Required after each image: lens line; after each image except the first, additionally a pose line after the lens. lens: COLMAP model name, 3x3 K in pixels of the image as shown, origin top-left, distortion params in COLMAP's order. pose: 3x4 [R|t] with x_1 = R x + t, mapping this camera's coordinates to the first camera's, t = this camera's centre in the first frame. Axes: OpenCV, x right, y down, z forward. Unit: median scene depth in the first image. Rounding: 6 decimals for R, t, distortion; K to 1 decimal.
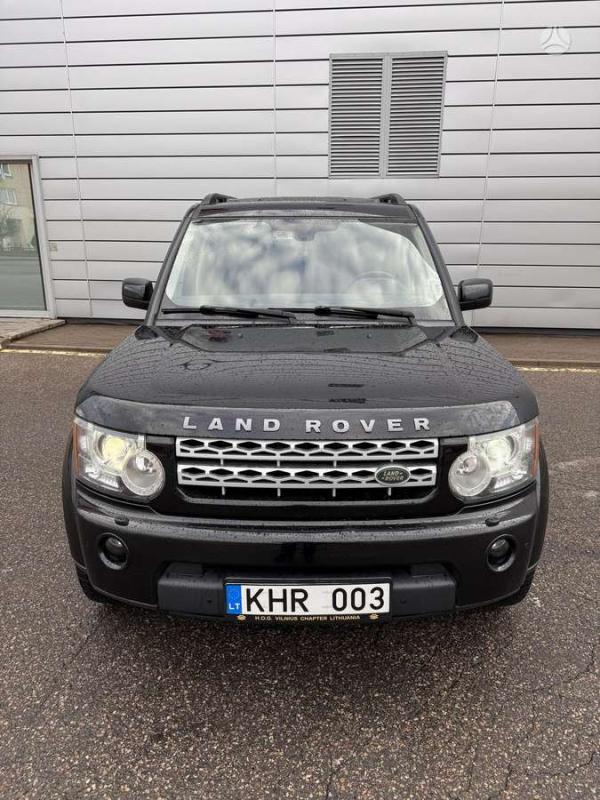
lens RADIAL K [[549.3, 0, 300.0], [0, 549.3, 400.0], [0, 0, 1]] dist [0.038223, -0.048885]
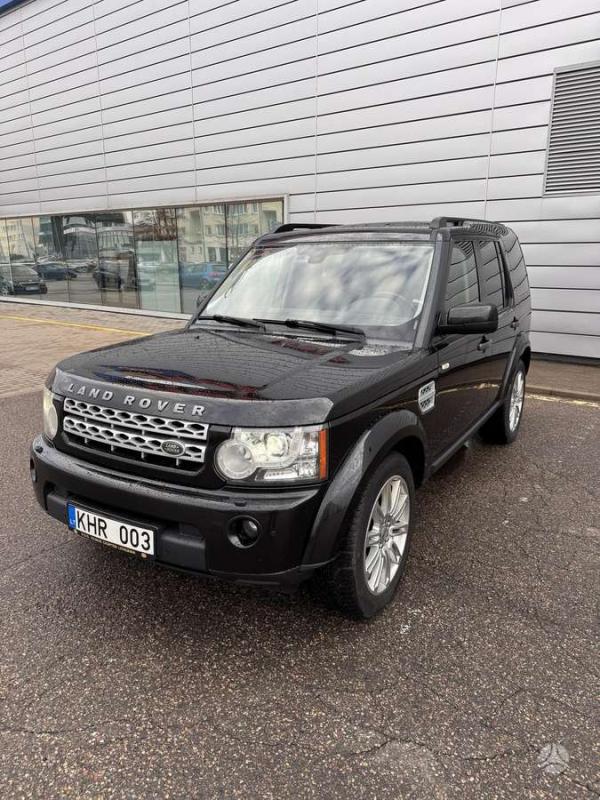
lens RADIAL K [[549.3, 0, 300.0], [0, 549.3, 400.0], [0, 0, 1]] dist [0.038223, -0.048885]
pose [[0.861435, 0.122702, -0.492822, 1.011097], [-0.142338, 0.989815, -0.002360, -0.008486], [0.487513, 0.072180, 0.870127, 0.046576]]
